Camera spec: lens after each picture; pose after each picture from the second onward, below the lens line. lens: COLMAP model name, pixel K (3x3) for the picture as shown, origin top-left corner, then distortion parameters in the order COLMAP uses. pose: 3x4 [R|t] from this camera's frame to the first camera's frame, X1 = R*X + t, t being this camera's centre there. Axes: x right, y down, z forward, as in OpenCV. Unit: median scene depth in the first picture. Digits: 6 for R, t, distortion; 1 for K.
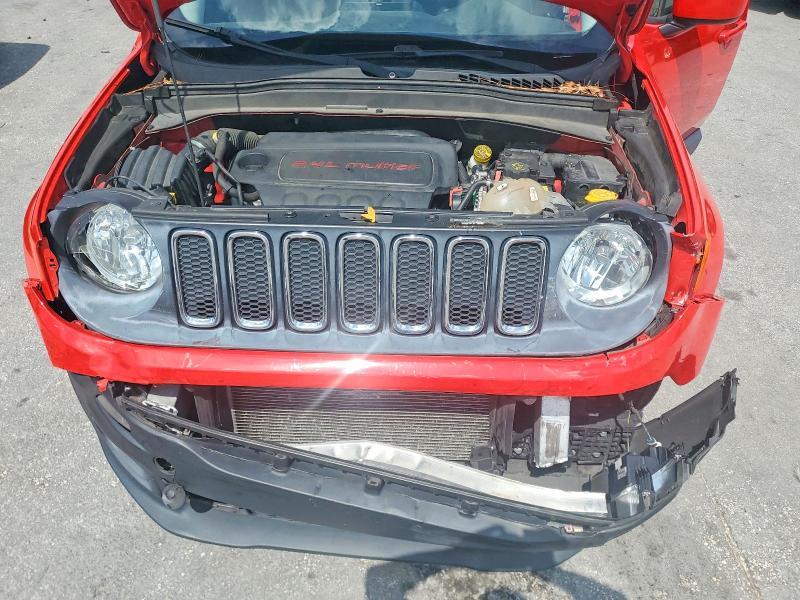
lens RADIAL K [[628.9, 0, 411.9], [0, 628.9, 299.9], [0, 0, 1]] dist [-0.040589, 0.059096]
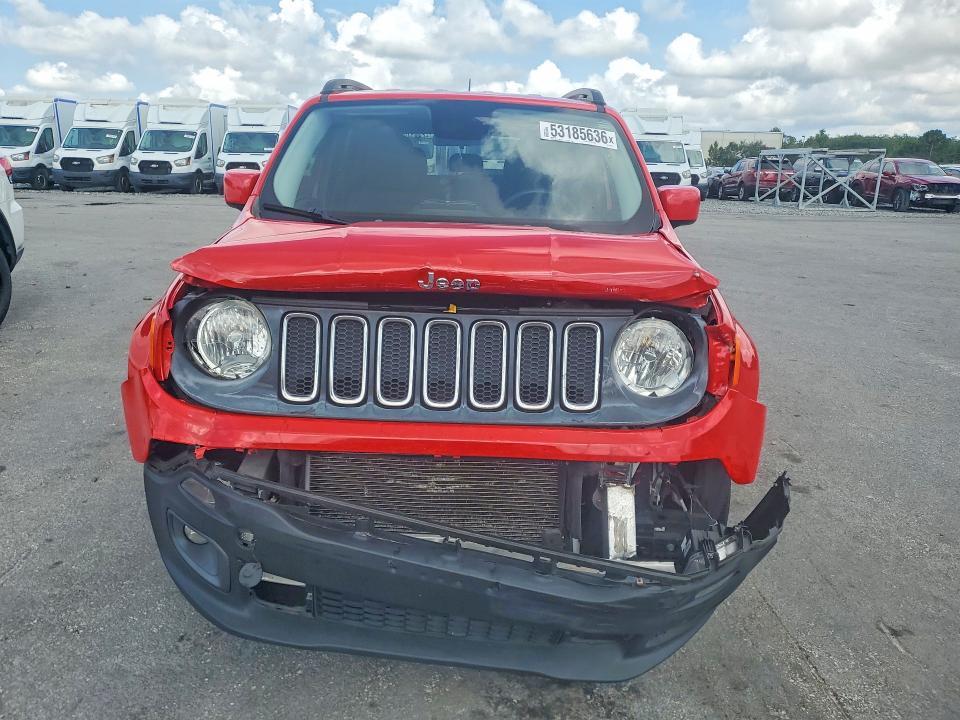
lens RADIAL K [[754.4, 0, 480.0], [0, 754.4, 360.0], [0, 0, 1]] dist [0.001228, 0.003861]
pose [[0.999085, 0.014614, 0.040204, -0.055796], [0.001477, 0.927491, -0.373842, 0.388473], [-0.042752, 0.373559, 0.926621, -0.230353]]
